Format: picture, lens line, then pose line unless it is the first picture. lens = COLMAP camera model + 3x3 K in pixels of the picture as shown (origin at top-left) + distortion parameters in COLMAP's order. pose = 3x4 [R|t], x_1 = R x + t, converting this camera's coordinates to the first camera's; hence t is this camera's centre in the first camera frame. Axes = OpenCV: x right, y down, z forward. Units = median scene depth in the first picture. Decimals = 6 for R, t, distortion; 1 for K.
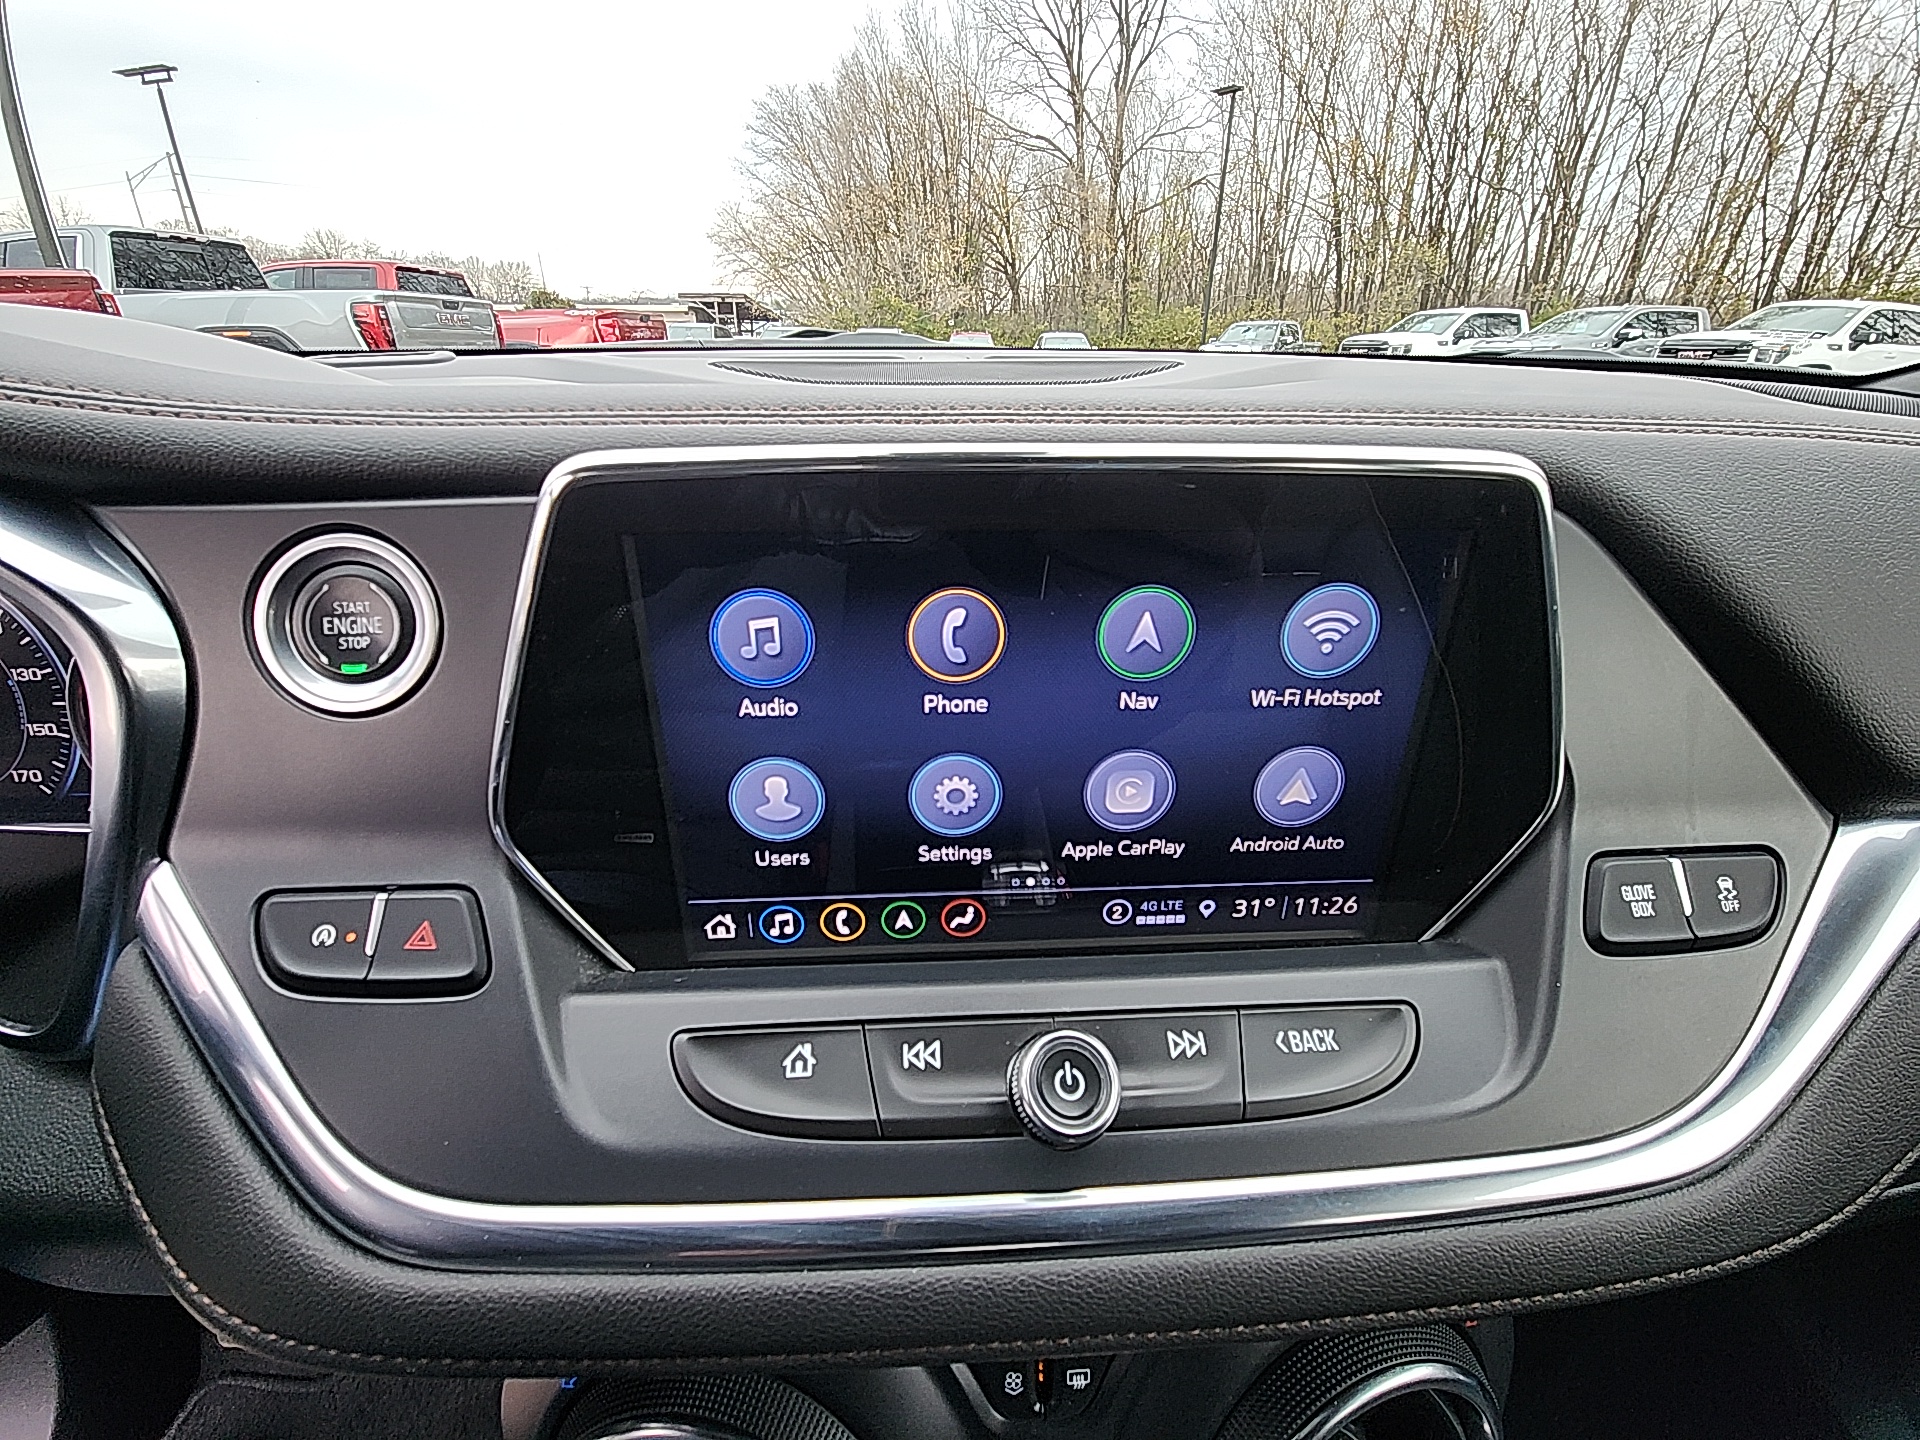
lens RADIAL K [[756.3, 0, 958.7], [0, 756.3, 721.8], [0, 0, 1]] dist [0.000884, -0.007907]
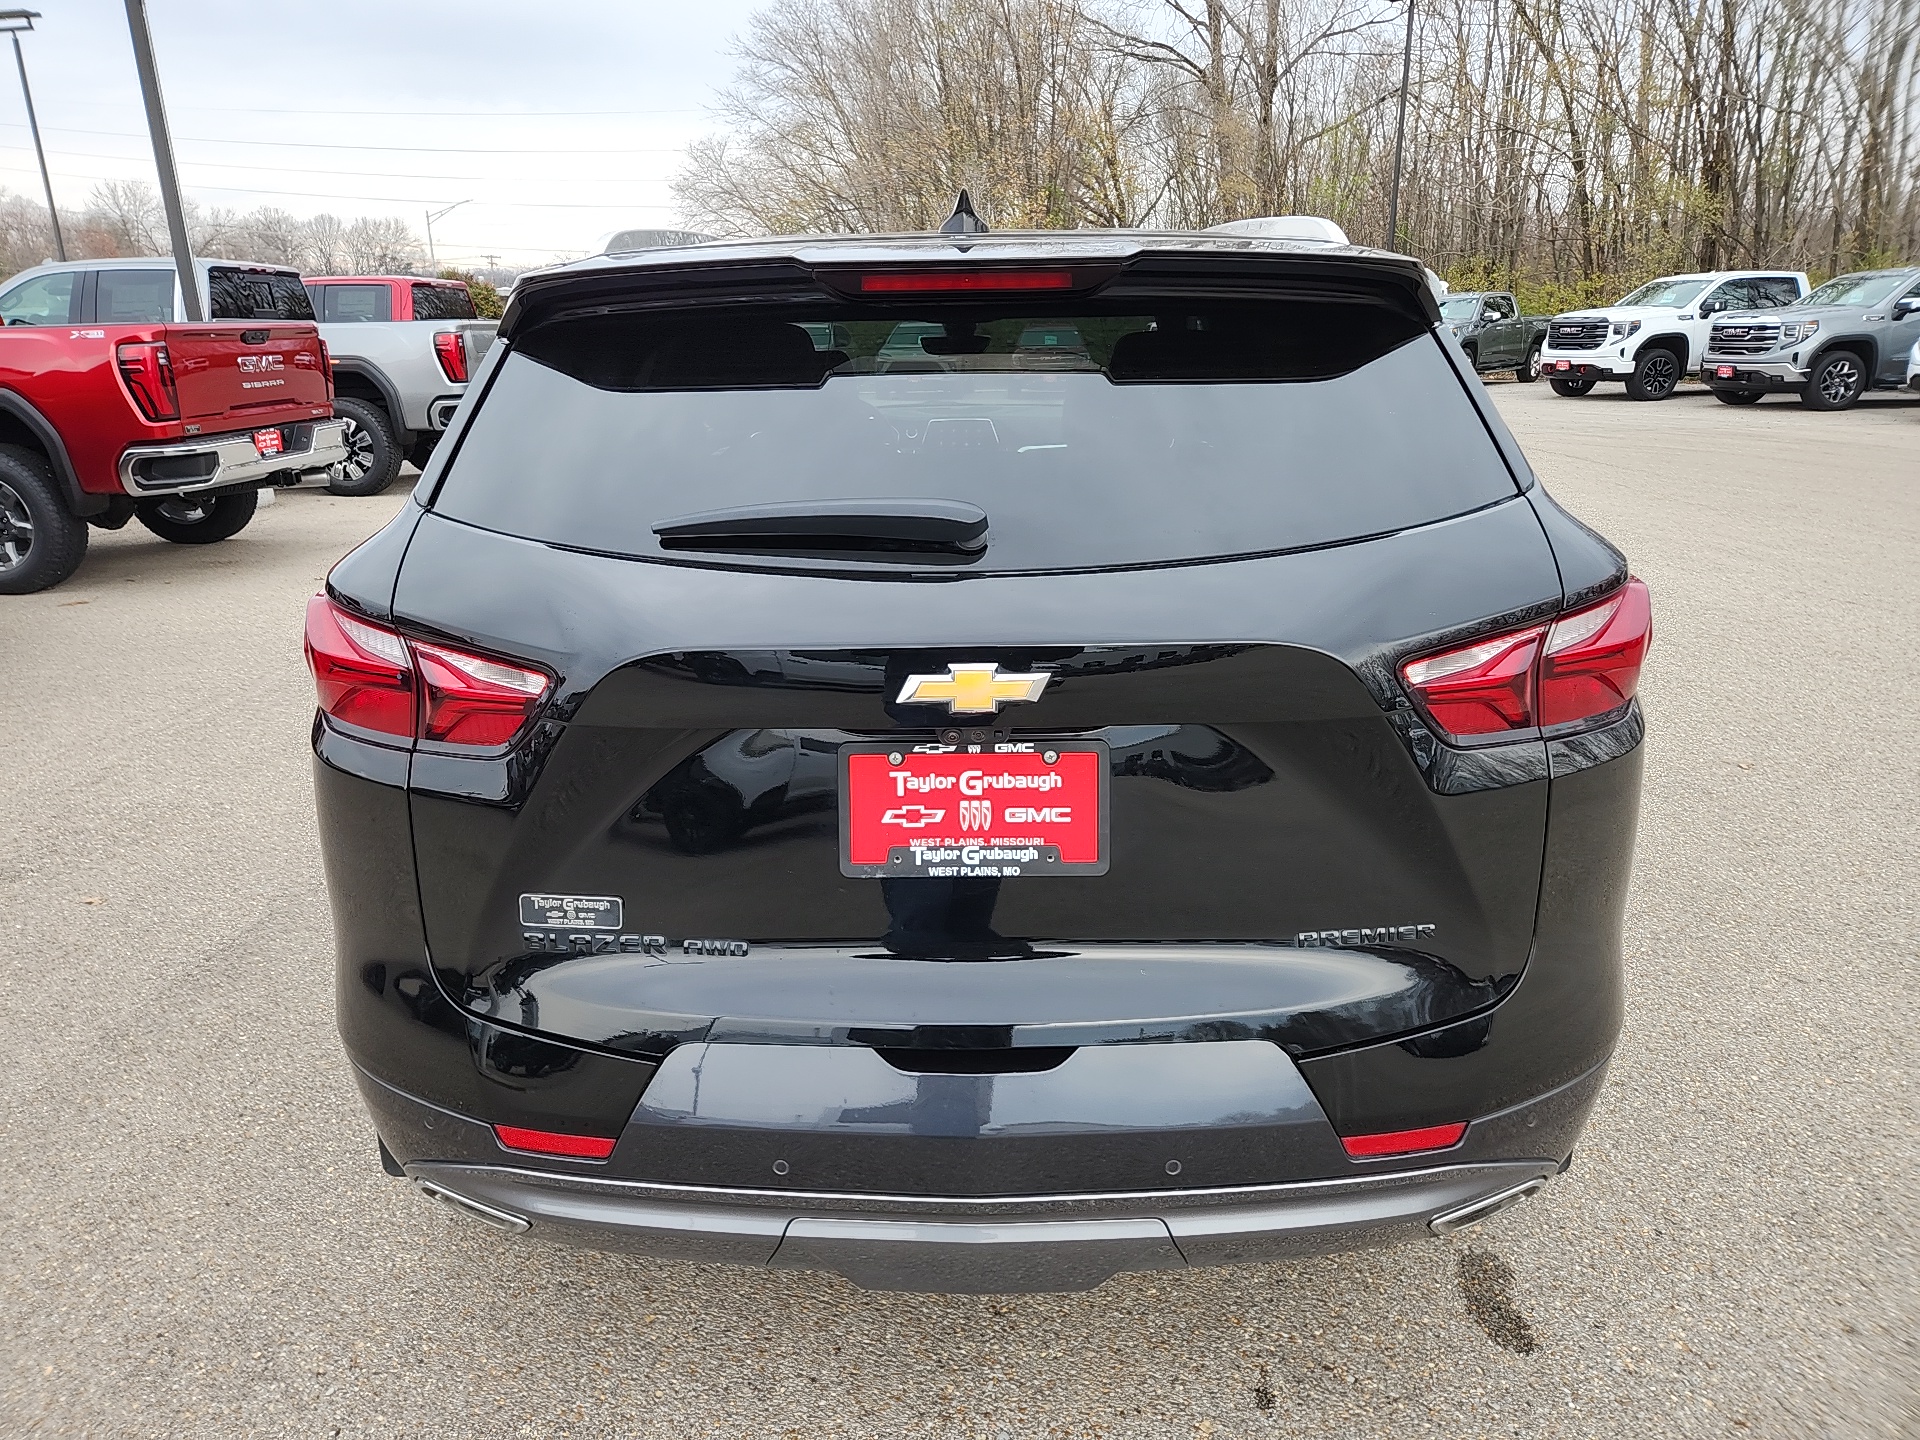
lens RADIAL K [[1259.4, 0, 937.8], [0, 1259.4, 750.4], [0, 0, 1]] dist [0.084444, -0.071135]
pose [[0.996385, 0.002663, -0.084909, 0.029658], [-0.014627, 0.989958, -0.140600, 0.158356], [0.083682, 0.141334, 0.986419, -0.377120]]
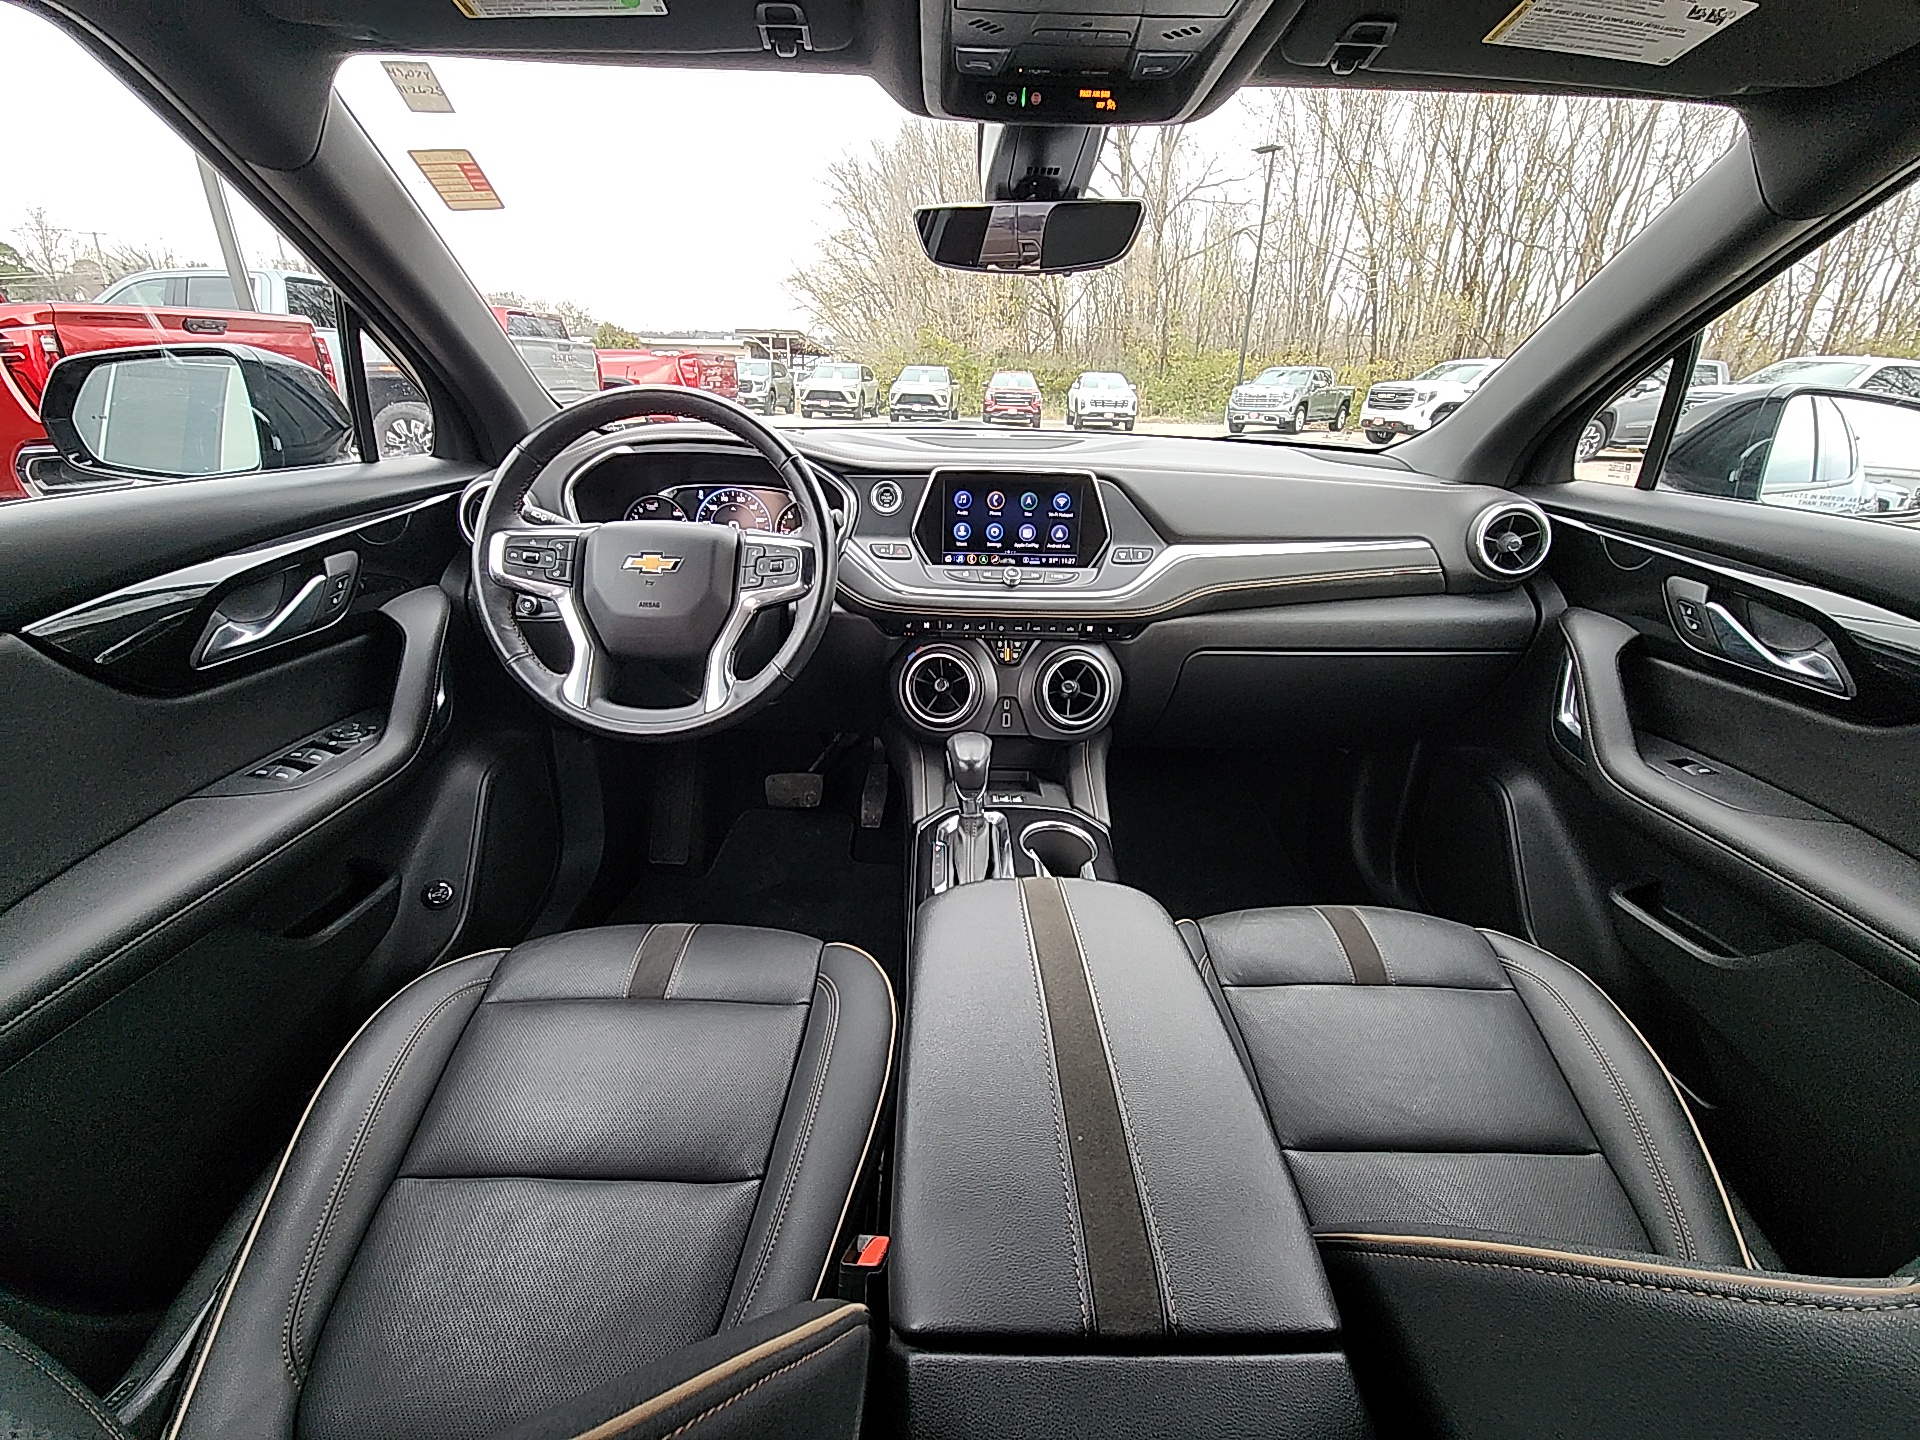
lens RADIAL K [[766.0, 0, 949.6], [0, 766.0, 717.5], [0, 0, 1]] dist [-0.008409, -0.000097]
pose [[0.997956, 0.040155, -0.049719, -0.000003], [-0.042431, 0.998058, -0.045602, 0.035324], [0.047791, 0.047619, 0.997722, -0.092593]]
